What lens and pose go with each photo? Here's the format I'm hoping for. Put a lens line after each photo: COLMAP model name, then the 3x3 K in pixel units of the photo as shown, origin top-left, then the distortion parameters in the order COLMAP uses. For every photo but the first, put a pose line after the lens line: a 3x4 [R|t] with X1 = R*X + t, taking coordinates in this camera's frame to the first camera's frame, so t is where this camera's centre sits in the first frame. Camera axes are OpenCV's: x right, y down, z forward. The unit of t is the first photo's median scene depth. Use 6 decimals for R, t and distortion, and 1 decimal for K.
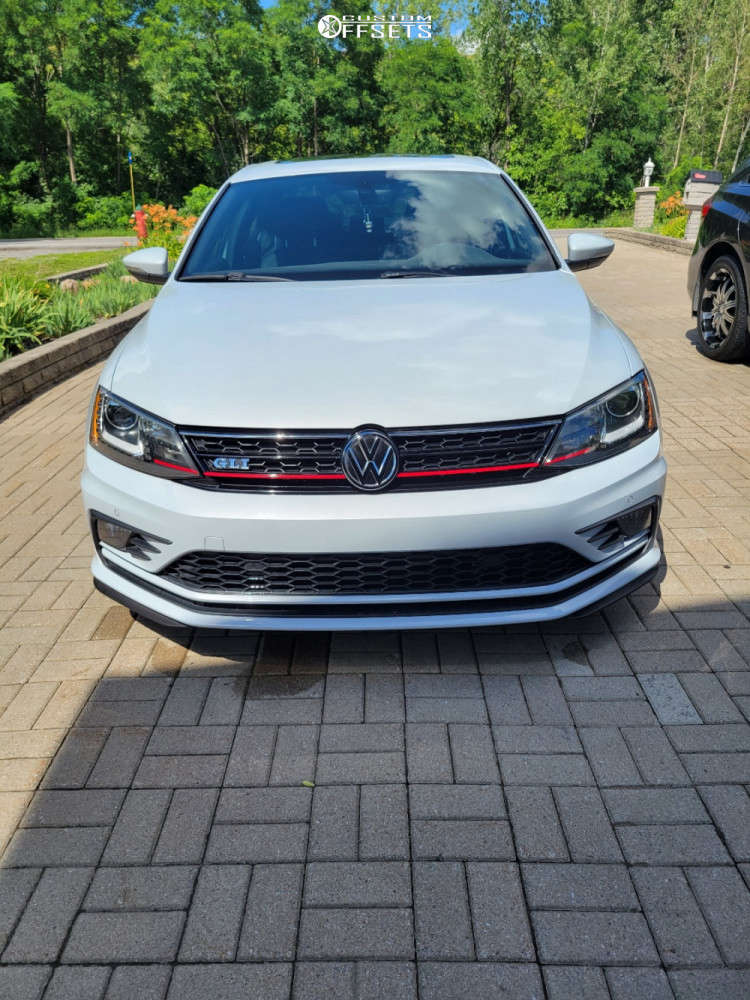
lens RADIAL K [[818.1, 0, 375.0], [0, 818.1, 500.0], [0, 0, 1]] dist [0.048221, -0.047010]
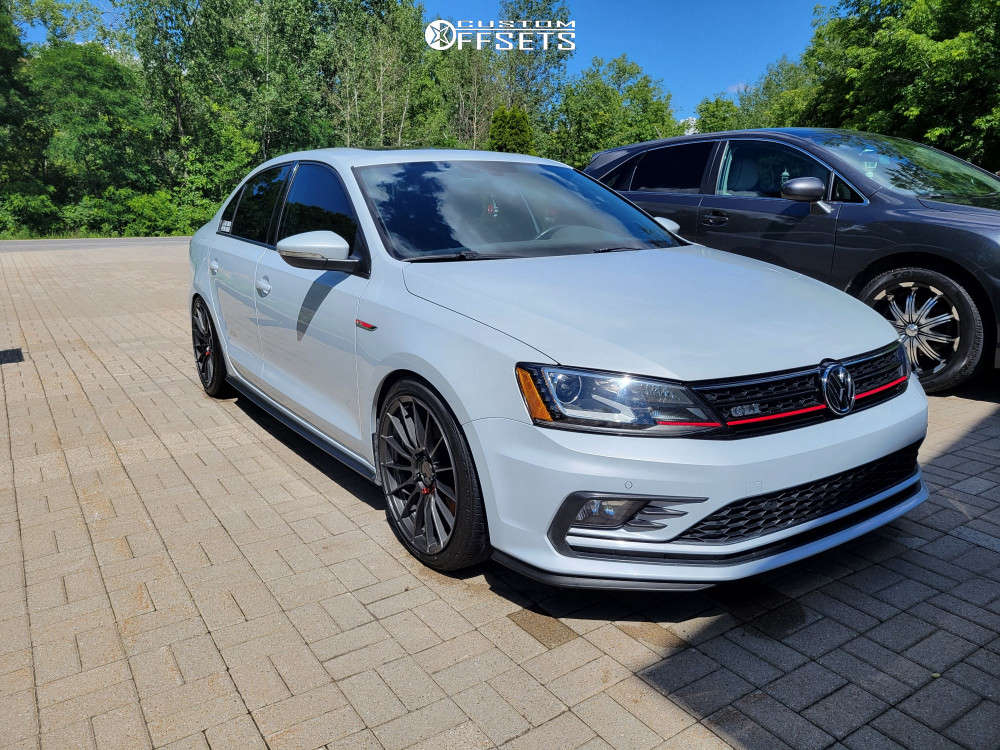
lens RADIAL K [[818.1, 0, 499.4], [0, 818.1, 369.2], [0, 0, 1]] dist [0.048221, -0.047010]
pose [[0.805580, -0.102845, 0.583492, -0.889910], [0.196634, 0.975410, -0.099554, -0.045115], [-0.558905, 0.194934, 0.805994, 0.273733]]
